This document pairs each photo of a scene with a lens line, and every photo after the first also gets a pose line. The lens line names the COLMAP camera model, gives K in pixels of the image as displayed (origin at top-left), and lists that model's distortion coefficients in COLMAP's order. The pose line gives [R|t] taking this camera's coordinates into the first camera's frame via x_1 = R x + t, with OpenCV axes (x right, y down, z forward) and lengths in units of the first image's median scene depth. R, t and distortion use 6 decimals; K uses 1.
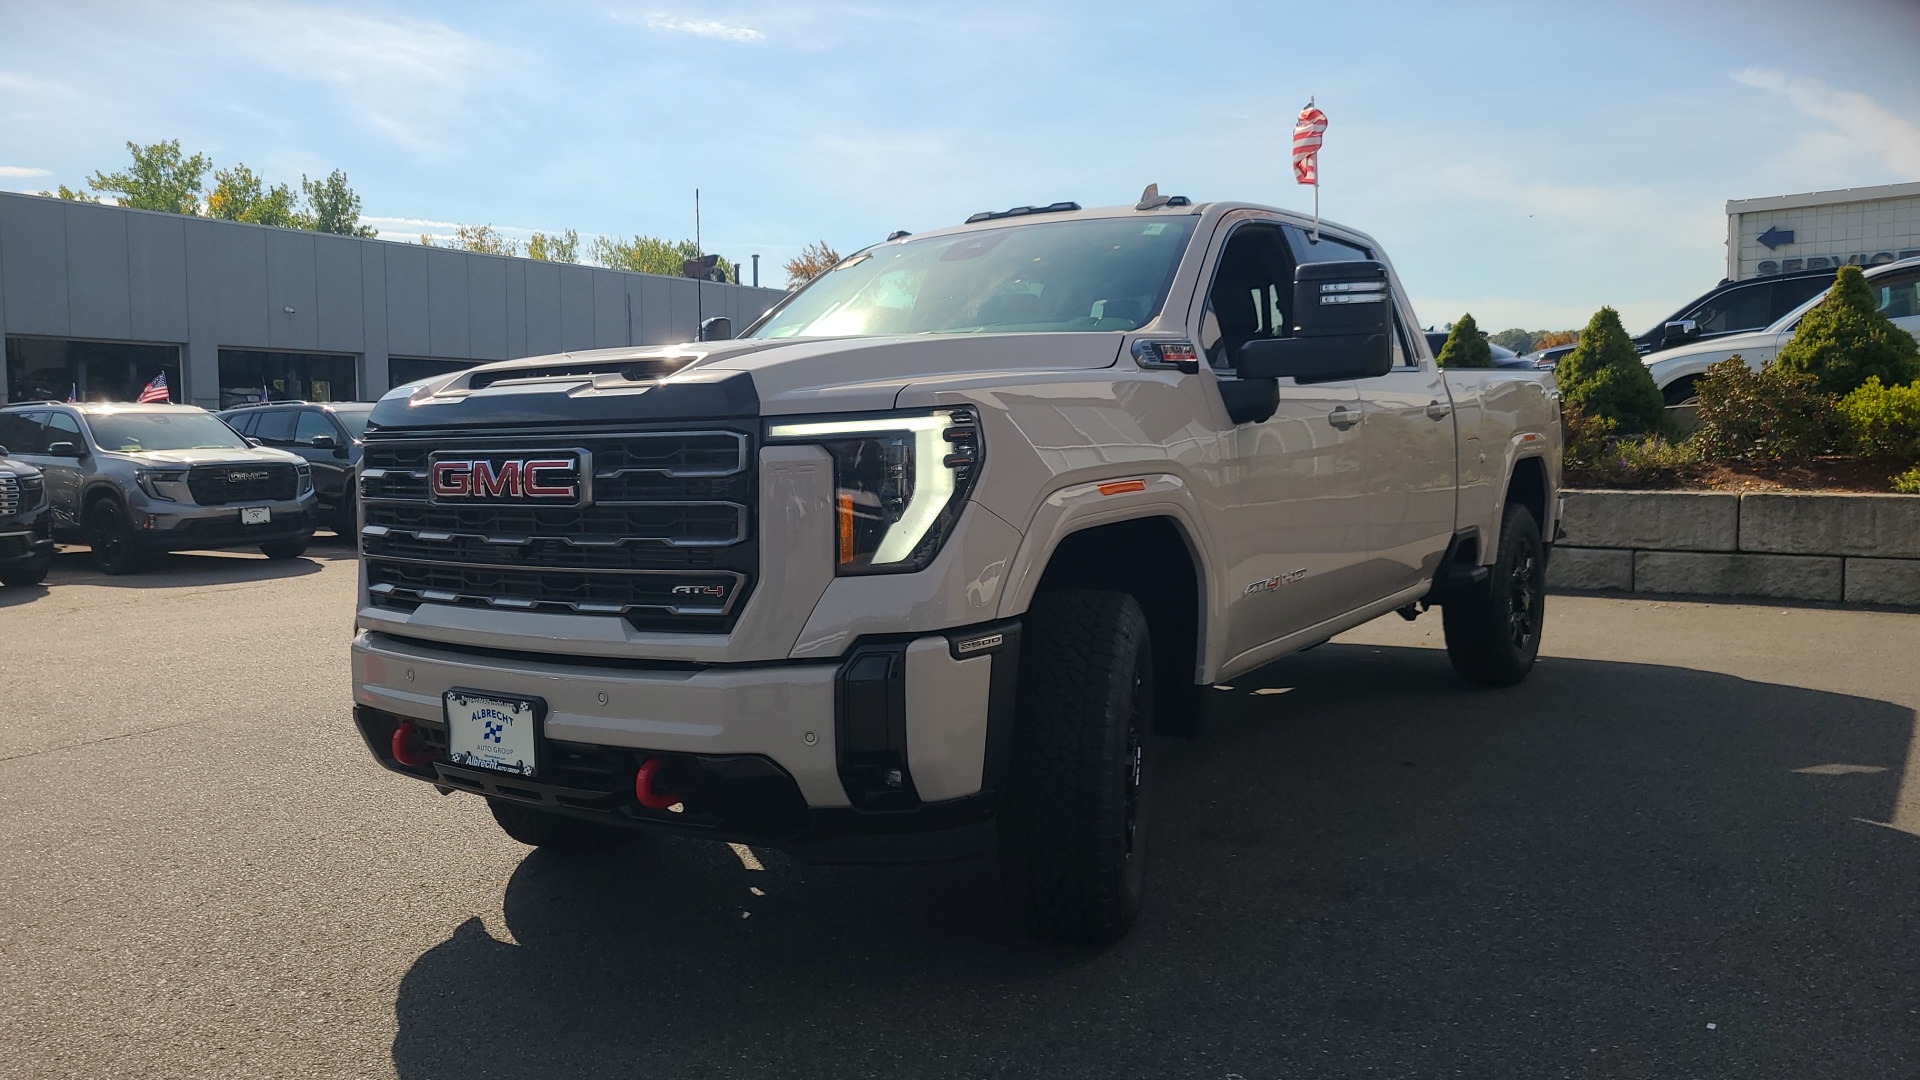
lens RADIAL K [[1435.3, 0, 934.2], [0, 1435.3, 544.3], [0, 0, 1]] dist [0.046004, -0.024834]
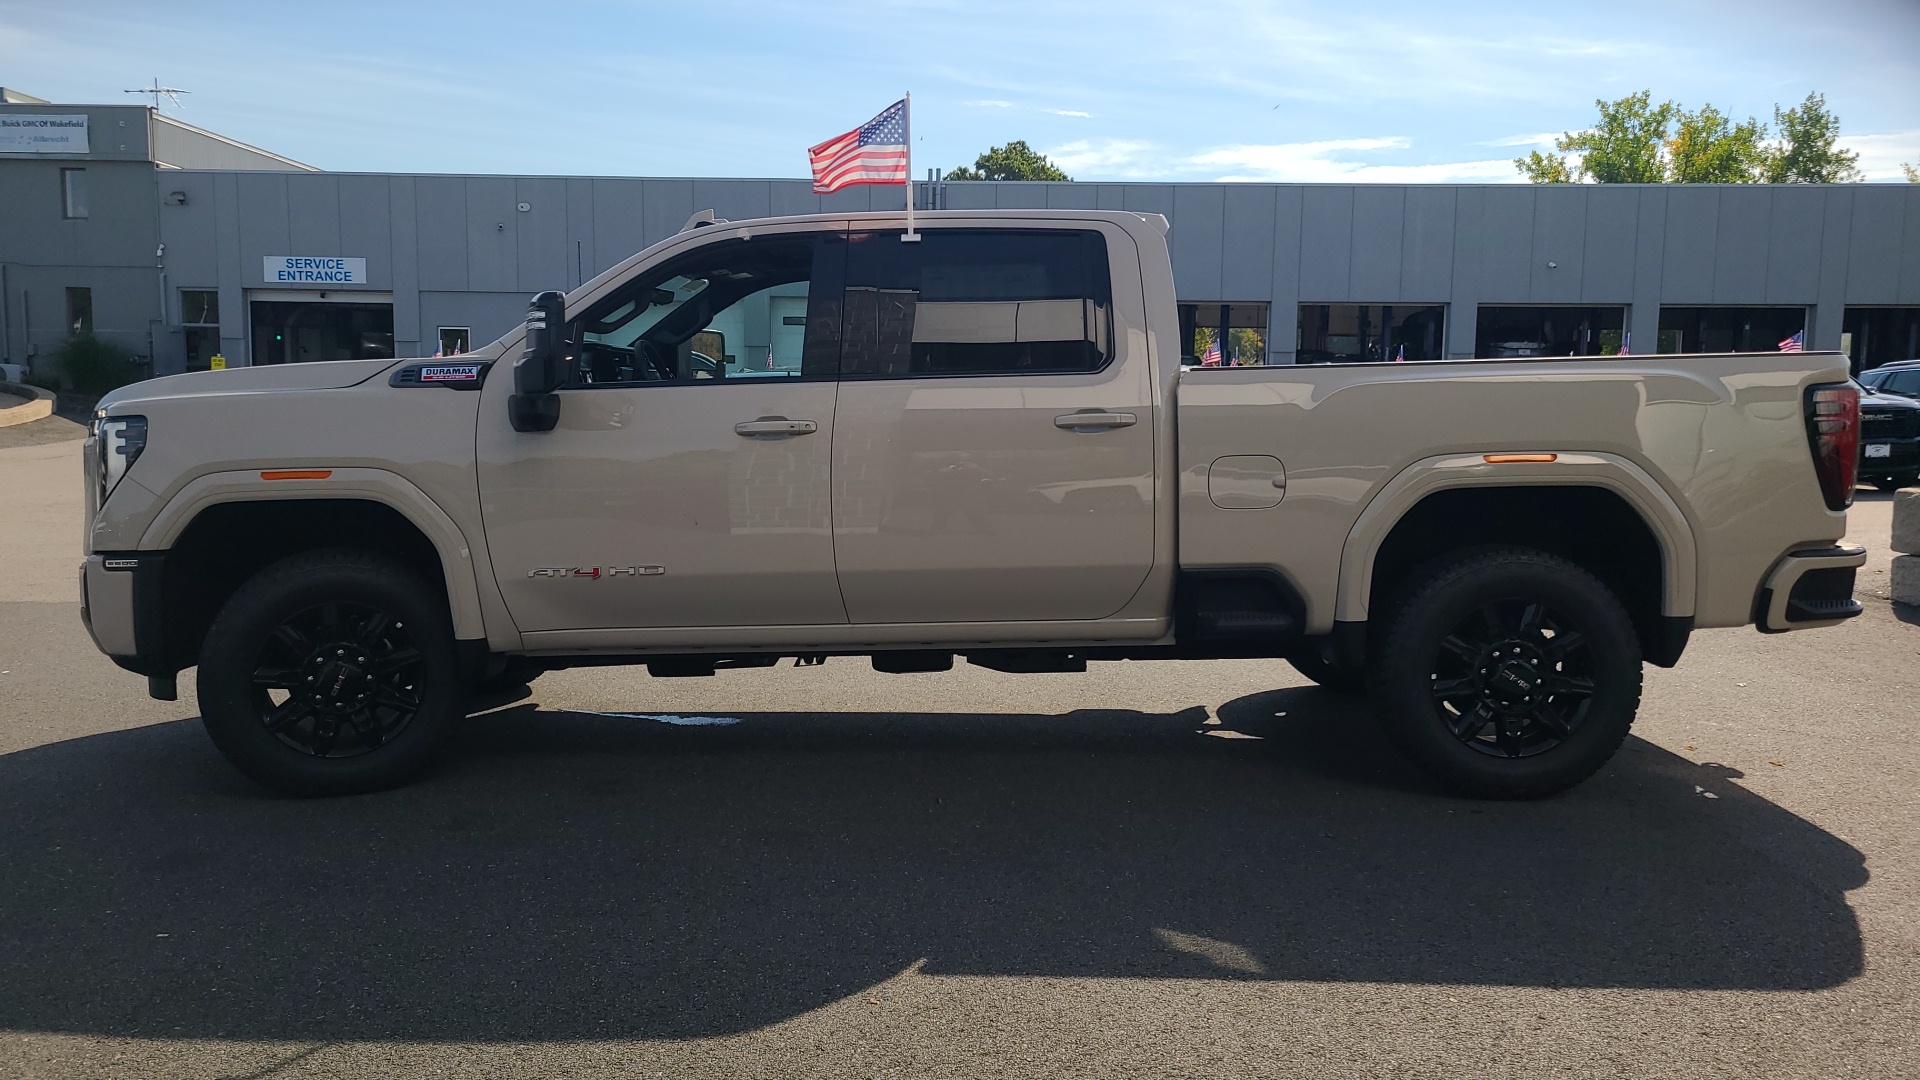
lens RADIAL K [[1435.3, 0, 943.6], [0, 1435.3, 524.4], [0, 0, 1]] dist [0.046004, -0.024834]
pose [[0.550809, 0.094735, -0.829238, 1.657462], [-0.073314, 0.995189, 0.064996, -0.130489], [0.831405, 0.024994, 0.555104, 0.745949]]
